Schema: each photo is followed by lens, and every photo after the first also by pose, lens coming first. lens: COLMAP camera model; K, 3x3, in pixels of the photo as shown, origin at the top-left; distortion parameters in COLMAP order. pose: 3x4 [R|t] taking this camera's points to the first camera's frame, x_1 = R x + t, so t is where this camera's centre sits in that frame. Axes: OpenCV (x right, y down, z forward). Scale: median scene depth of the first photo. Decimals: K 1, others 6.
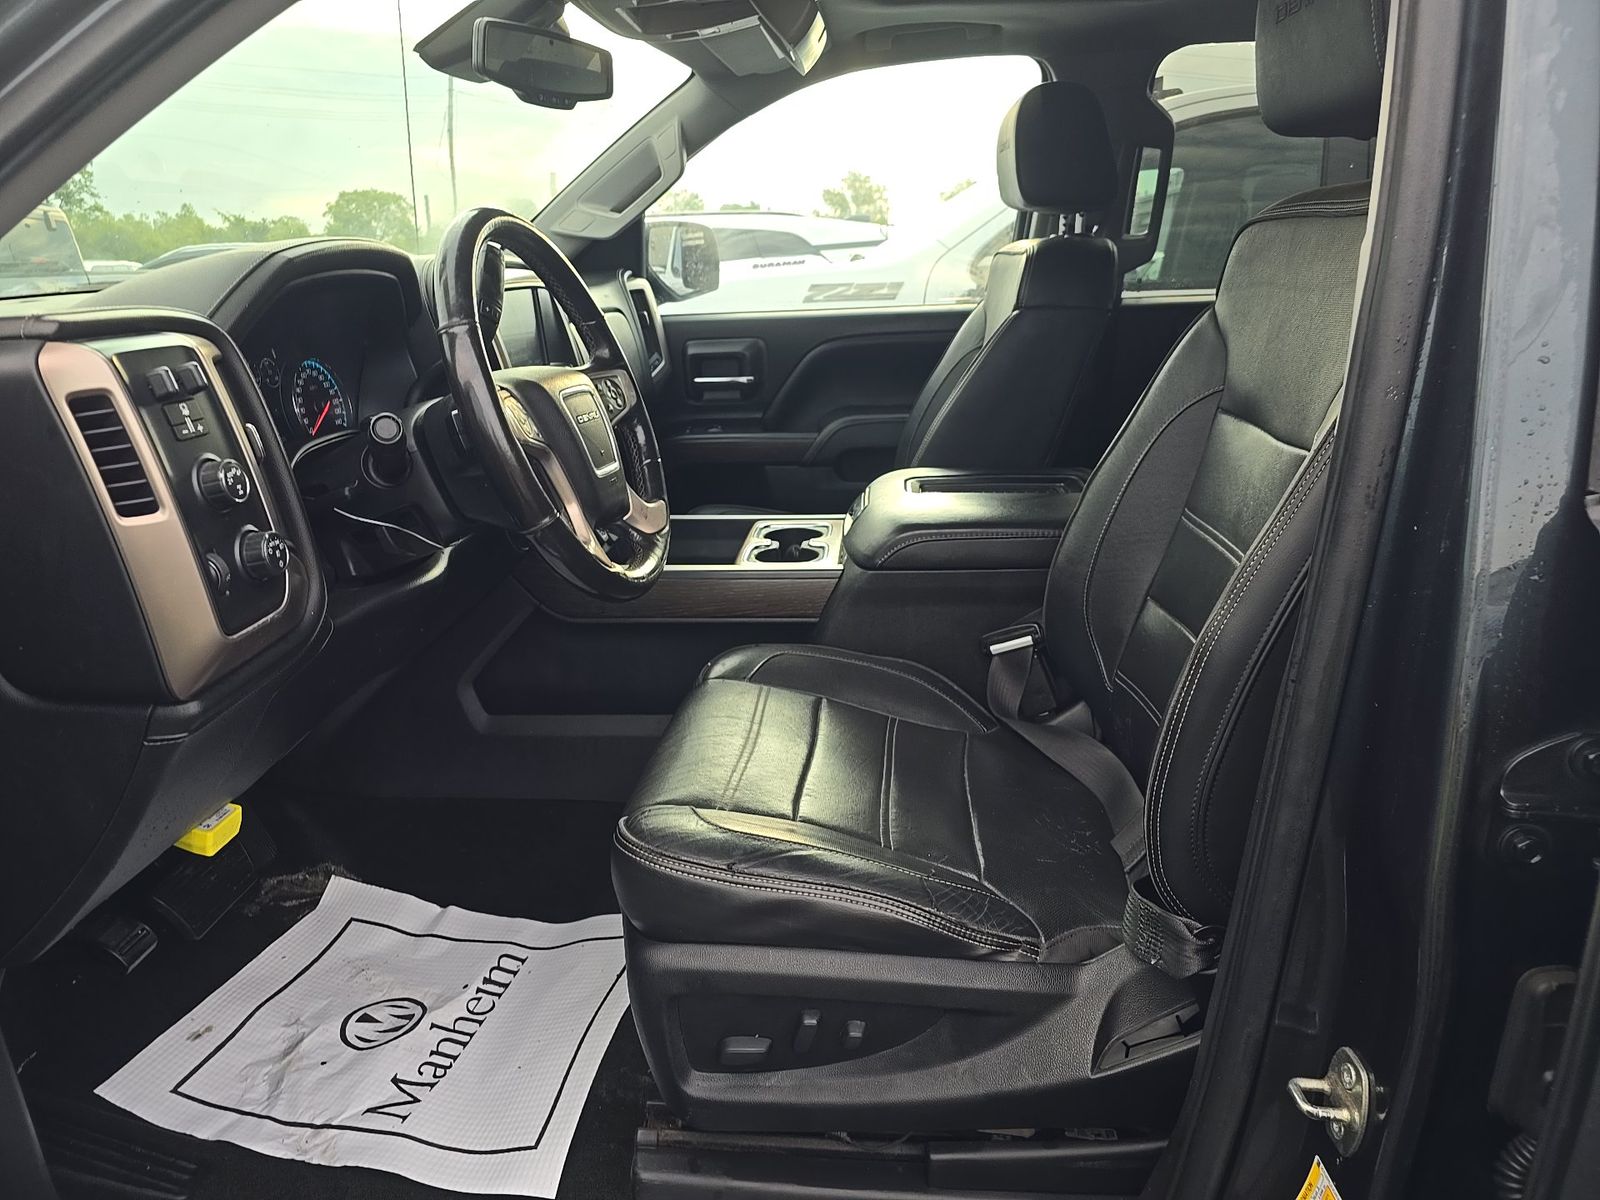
lens RADIAL K [[1076.7, 0, 765.6], [0, 1076.7, 597.2], [0, 0, 1]] dist [0.124979, -0.223377]
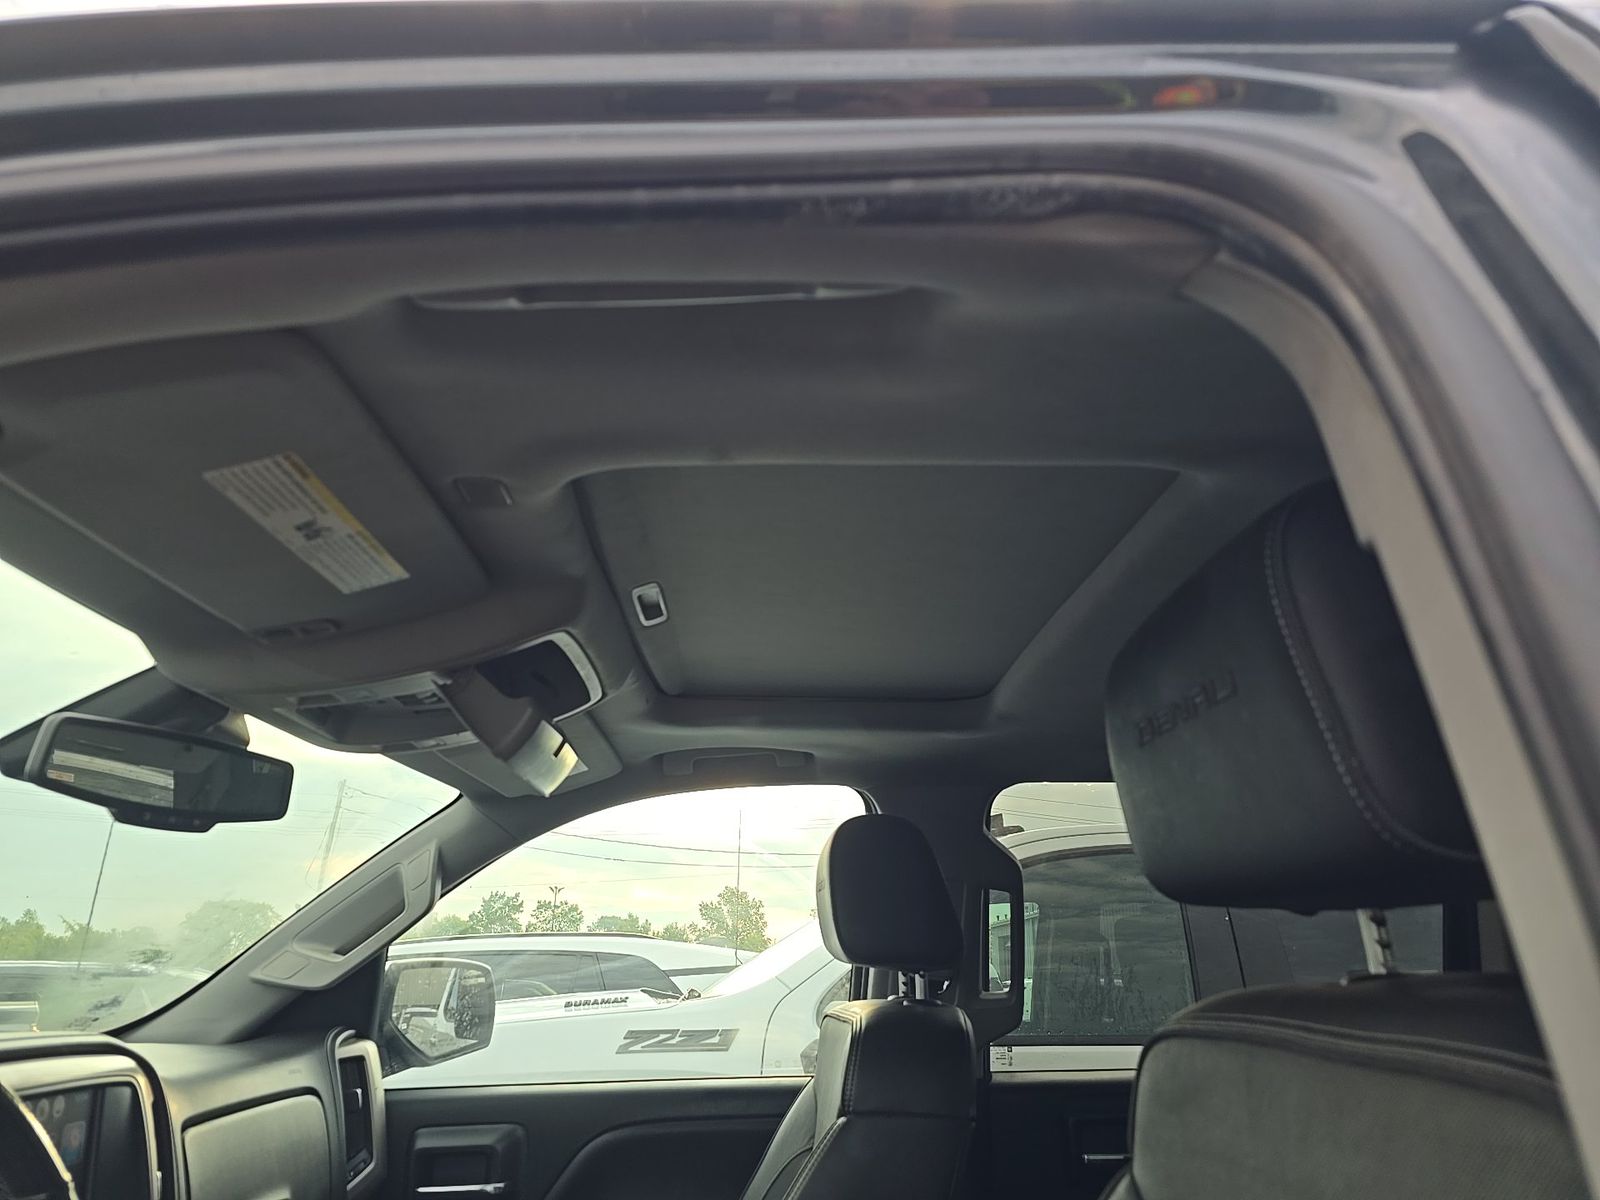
lens RADIAL K [[1057.2, 0, 800.0], [0, 1057.2, 600.0], [0, 0, 1]] dist [0.000649, 0.000401]
pose [[0.991295, 0.049192, 0.122126, 0.080462], [0.033072, 0.804804, -0.592618, -0.099614], [-0.127440, 0.591499, 0.796171, 0.212500]]
